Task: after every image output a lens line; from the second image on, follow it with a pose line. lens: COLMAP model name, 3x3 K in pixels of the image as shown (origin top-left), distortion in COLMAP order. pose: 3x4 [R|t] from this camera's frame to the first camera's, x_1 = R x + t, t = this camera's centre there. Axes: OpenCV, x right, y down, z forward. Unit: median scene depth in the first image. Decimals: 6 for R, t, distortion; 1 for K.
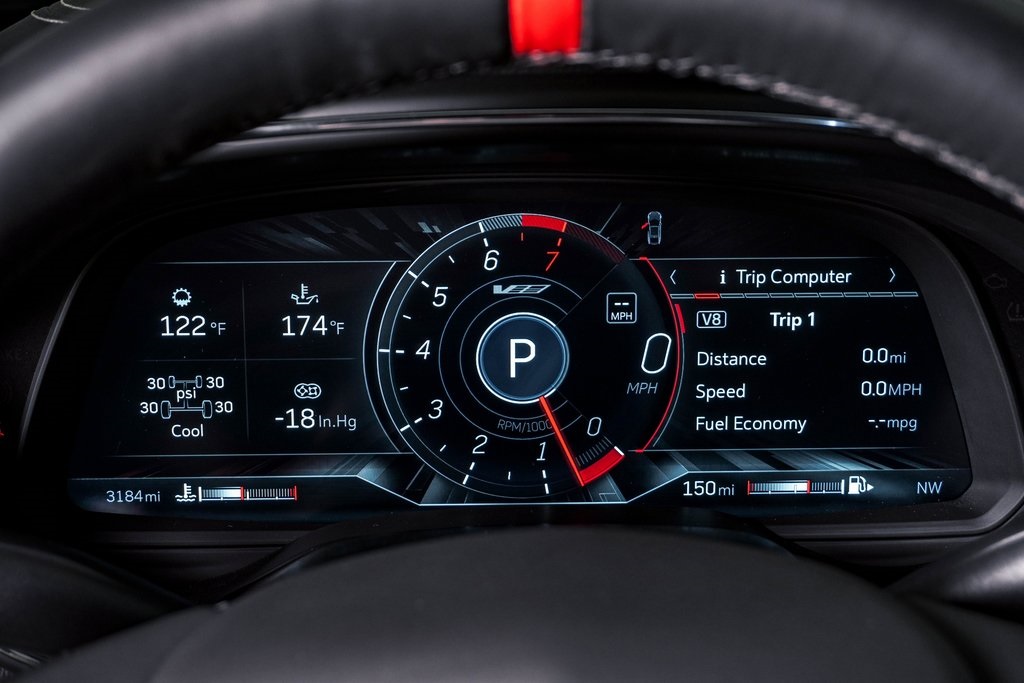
lens RADIAL K [[1783.7, 0, 512.2], [0, 1783.7, 342.4], [0, 0, 1]] dist [0.023700, 0.000000]
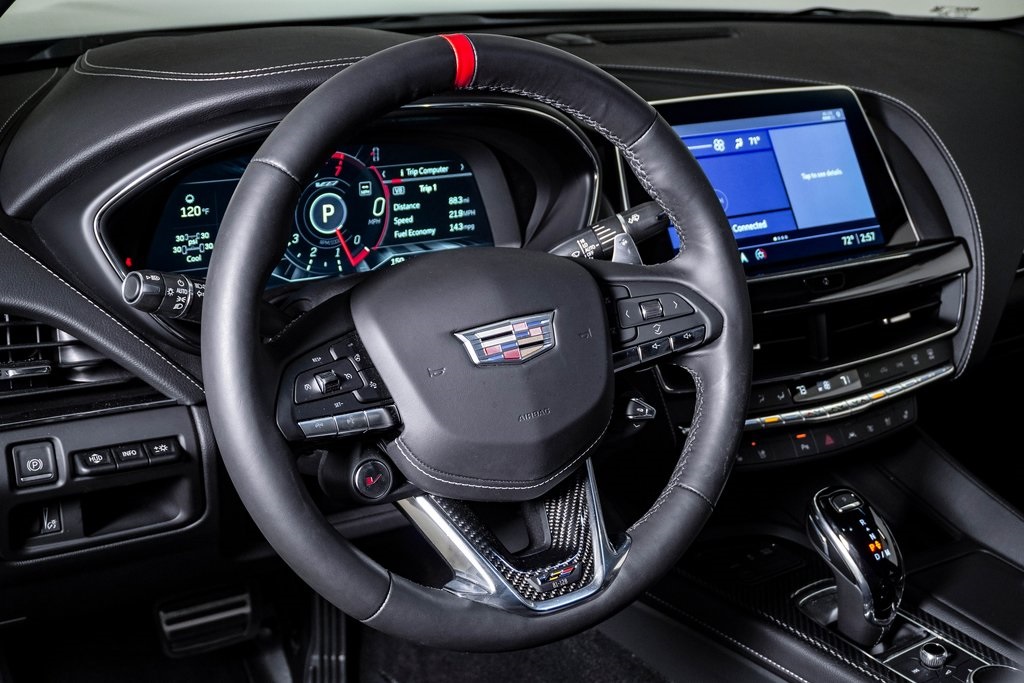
lens RADIAL K [[1431.5, 0, 489.1], [0, 1431.5, 308.1], [0, 0, 1]] dist [-0.027122, 0.000000]
pose [[0.860153, -0.117396, 0.496342, -0.760780], [0.091972, 0.992898, 0.075458, 0.010151], [-0.501675, -0.019256, 0.864842, -0.737212]]
